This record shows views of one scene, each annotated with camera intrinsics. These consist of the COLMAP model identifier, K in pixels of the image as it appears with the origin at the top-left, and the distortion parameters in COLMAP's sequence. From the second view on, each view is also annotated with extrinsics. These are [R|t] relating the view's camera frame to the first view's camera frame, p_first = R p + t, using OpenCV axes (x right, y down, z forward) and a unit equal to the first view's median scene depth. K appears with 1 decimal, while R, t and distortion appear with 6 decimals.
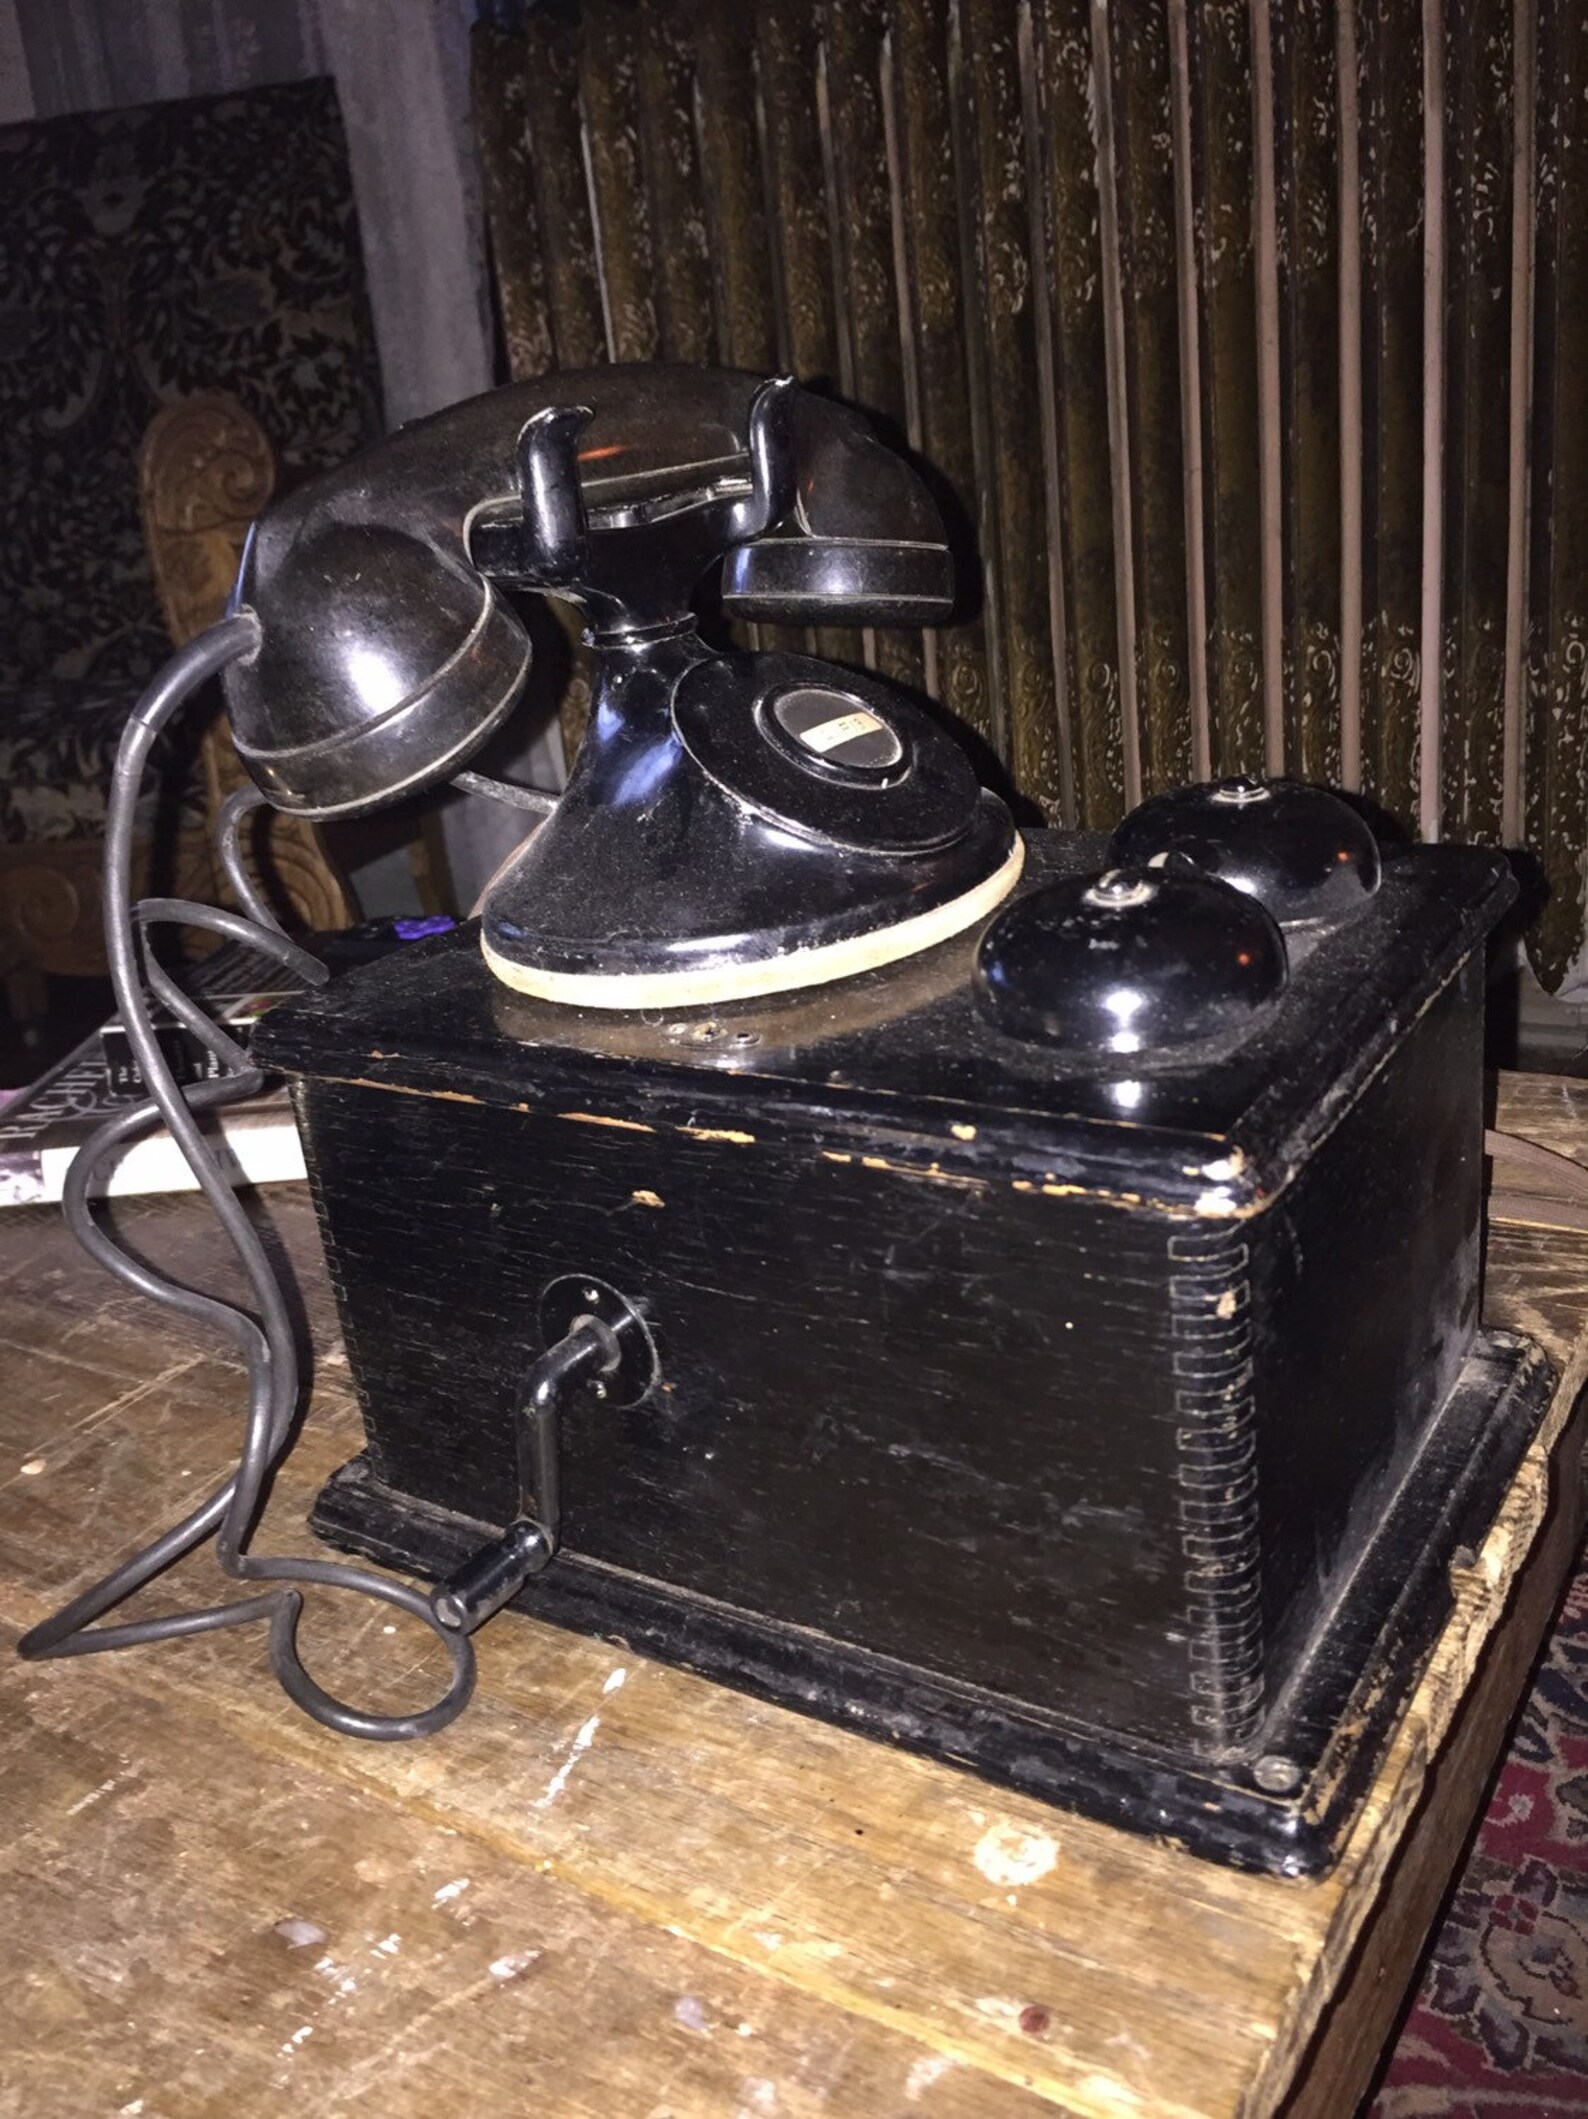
lens RADIAL K [[1842.4, 0, 781.0], [0, 1842.4, 1031.2], [0, 0, 1]] dist [0.095031, -0.149186]
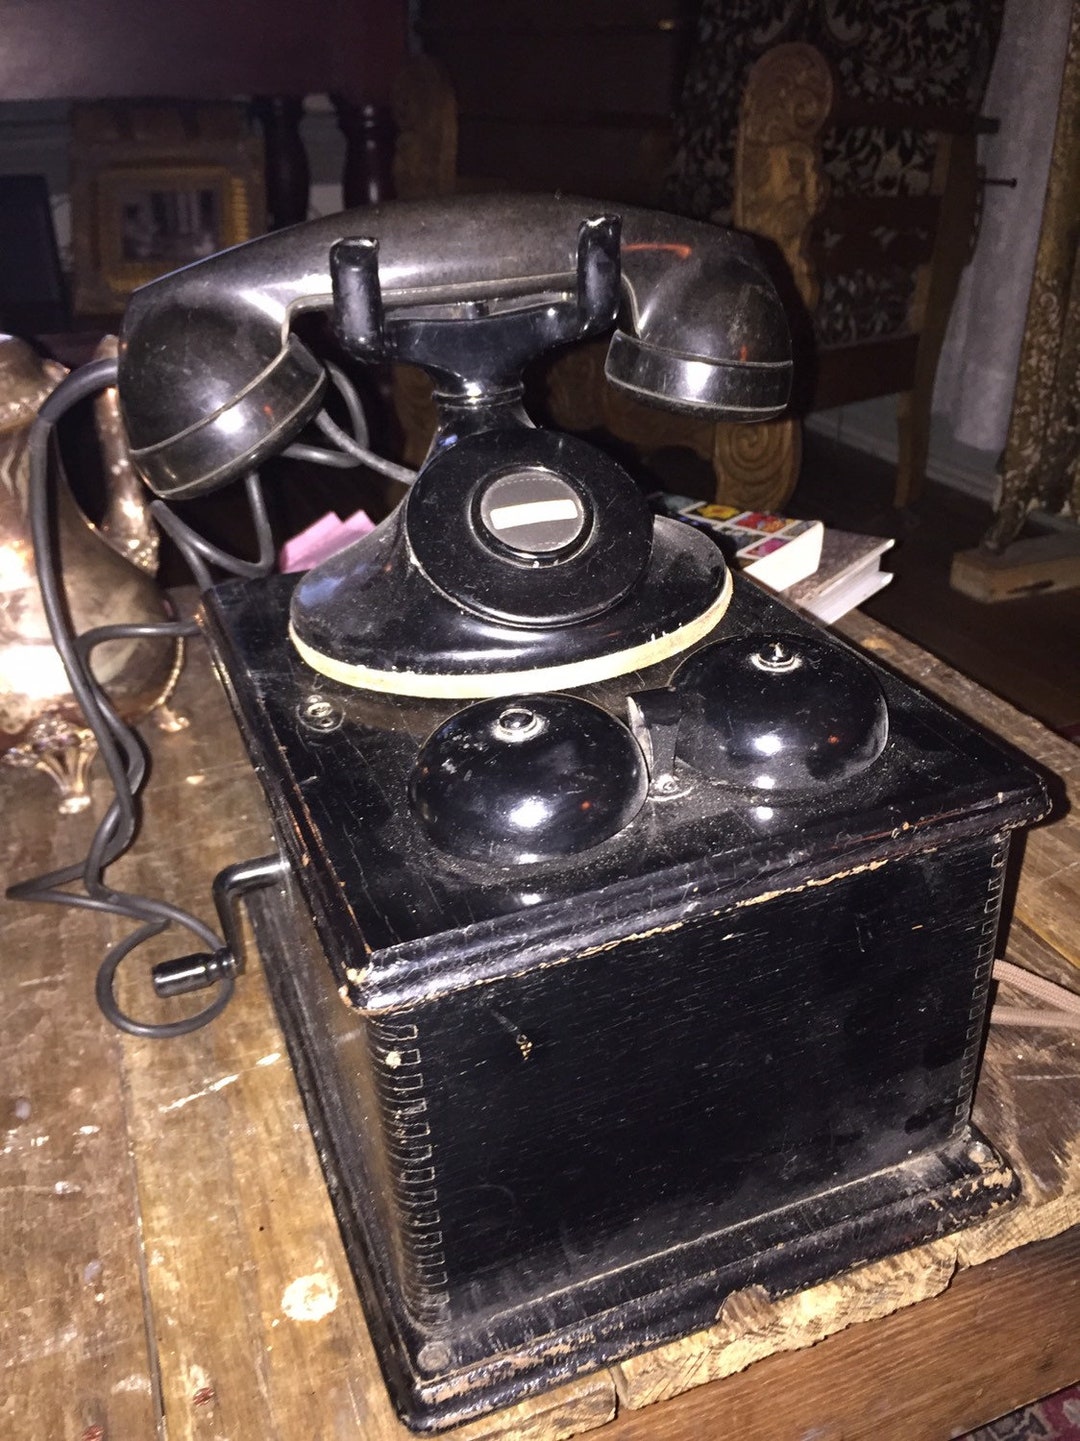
lens RADIAL K [[1263.2, 0, 540.0], [0, 1263.2, 720.5], [0, 0, 1]] dist [0.078182, -0.132982]
pose [[0.811164, 0.344082, -0.472886, 0.548054], [-0.244016, 0.933984, 0.261016, -0.279993], [0.531479, -0.096335, 0.841576, 0.251612]]
